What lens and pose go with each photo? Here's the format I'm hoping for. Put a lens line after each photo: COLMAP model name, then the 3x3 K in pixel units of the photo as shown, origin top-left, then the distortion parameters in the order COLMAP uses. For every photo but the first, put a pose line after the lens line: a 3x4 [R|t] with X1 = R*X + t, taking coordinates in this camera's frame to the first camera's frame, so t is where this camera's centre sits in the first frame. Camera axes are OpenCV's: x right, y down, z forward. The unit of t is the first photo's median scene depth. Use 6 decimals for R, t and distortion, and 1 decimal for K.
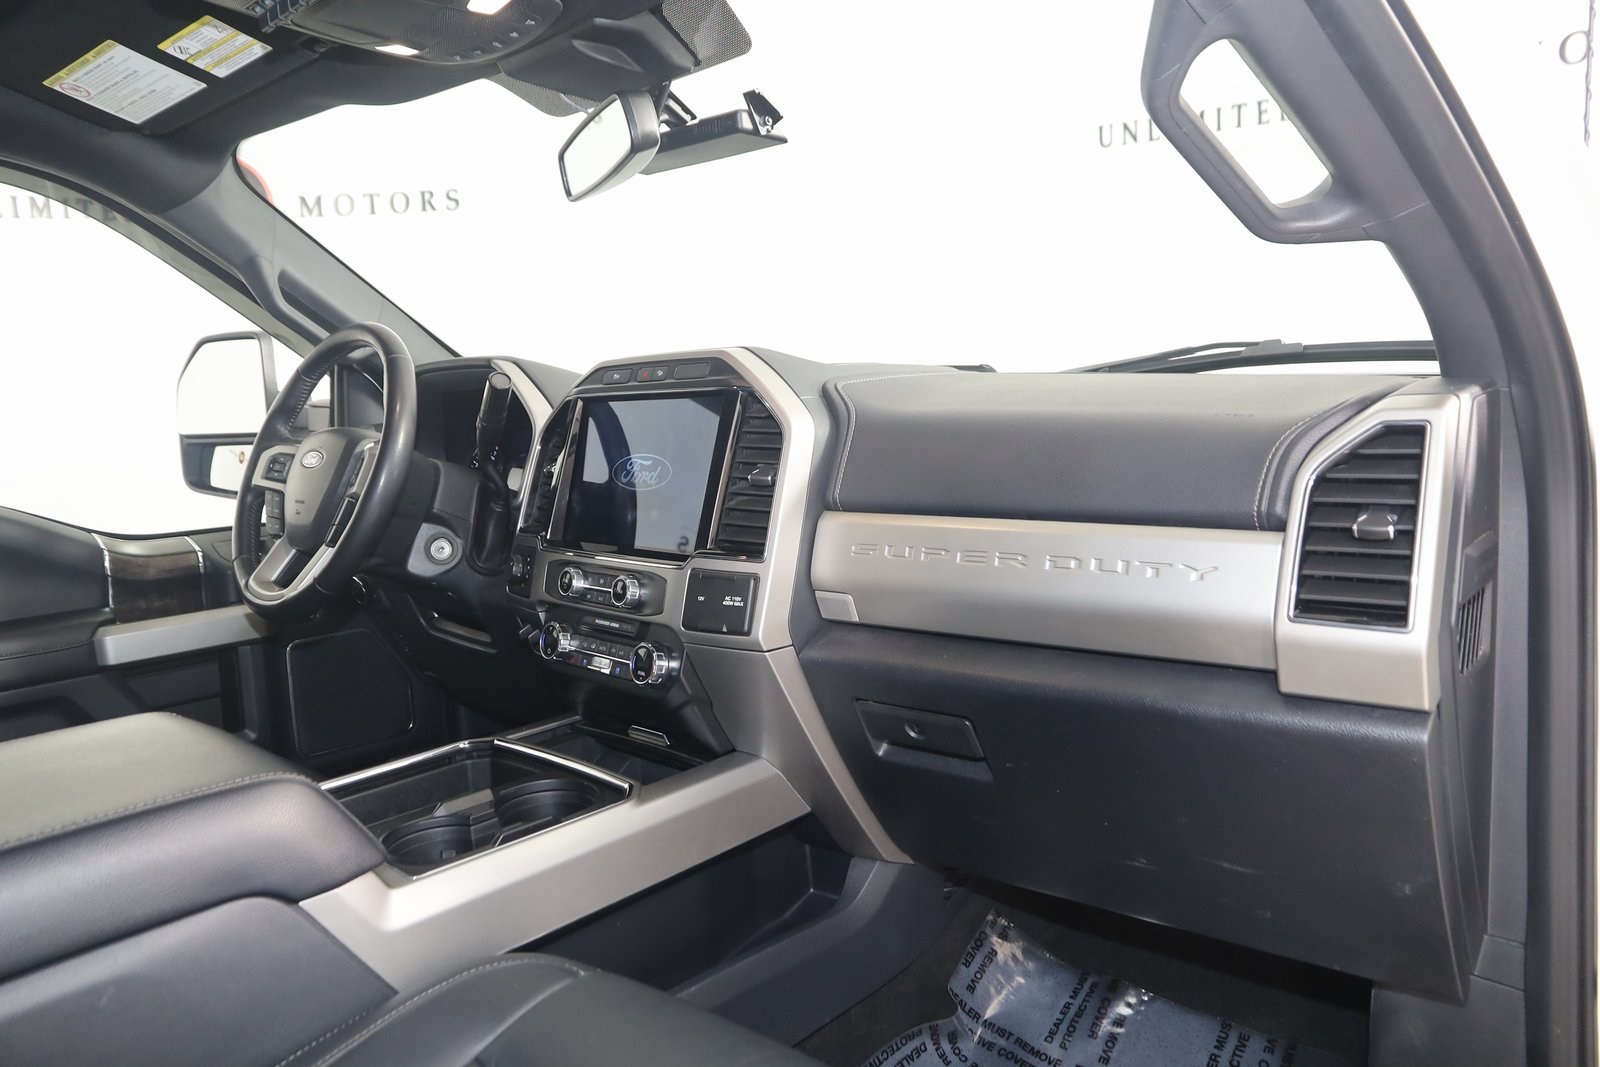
lens RADIAL K [[1098.5, 0, 807.8], [0, 1098.5, 524.1], [0, 0, 1]] dist [-0.119735, 0.086710]
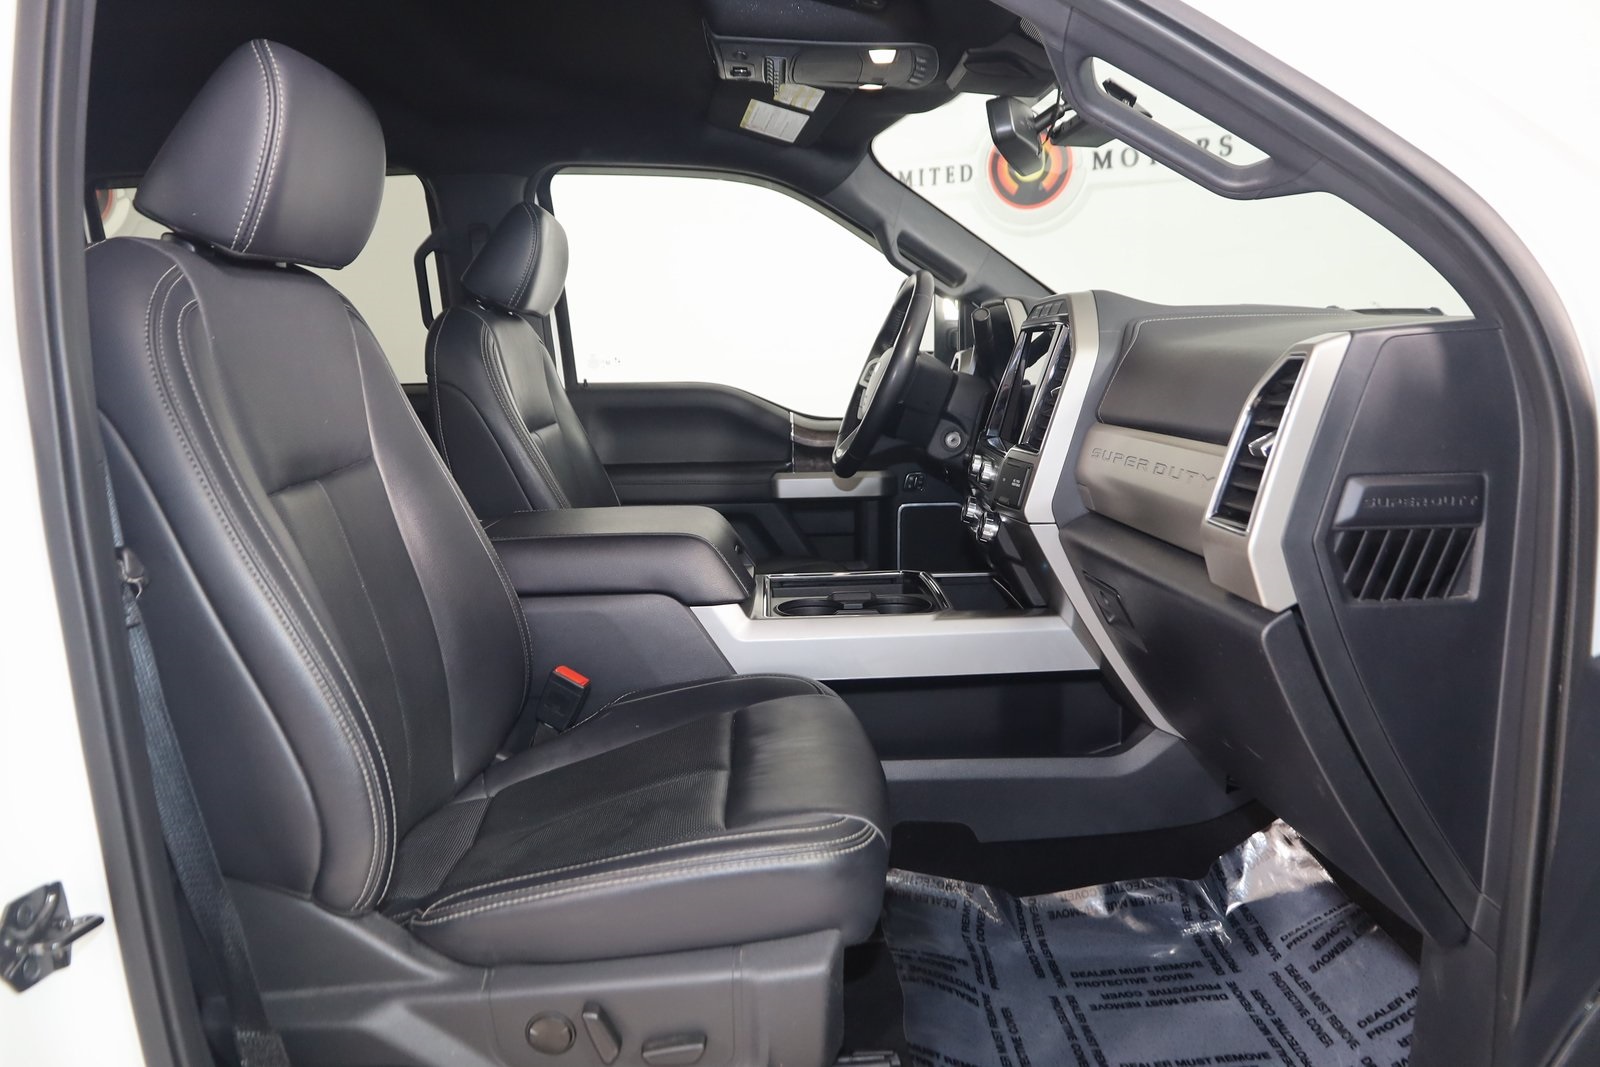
lens RADIAL K [[1098.5, 0, 807.8], [0, 1098.5, 524.1], [0, 0, 1]] dist [-0.119735, 0.086710]
pose [[0.697643, 0.141348, -0.702363, 0.602213], [-0.100110, 0.989960, 0.099789, 0.010731], [0.709416, 0.000696, 0.704789, -0.099110]]
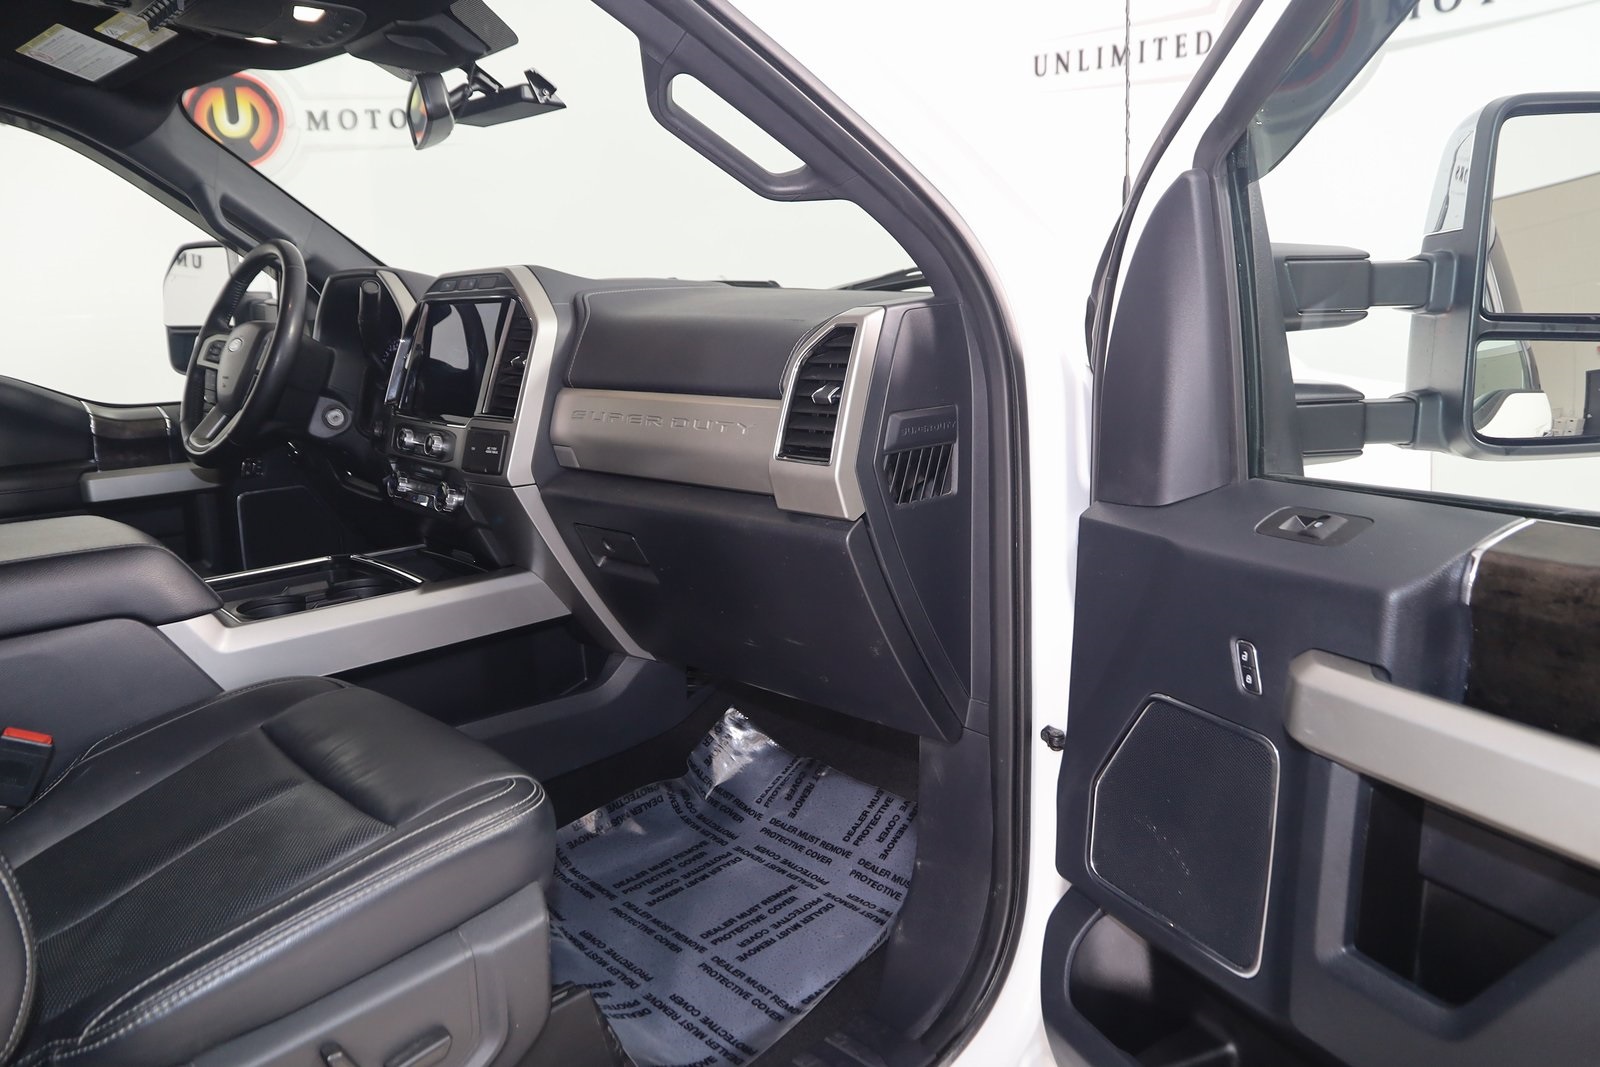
lens RADIAL K [[1098.5, 0, 807.8], [0, 1098.5, 524.1], [0, 0, 1]] dist [-0.119735, 0.086710]
pose [[0.998252, 0.034789, -0.047785, 0.347449], [-0.030826, 0.996213, 0.081302, 0.033634], [0.050433, -0.079687, 0.995543, -0.312378]]
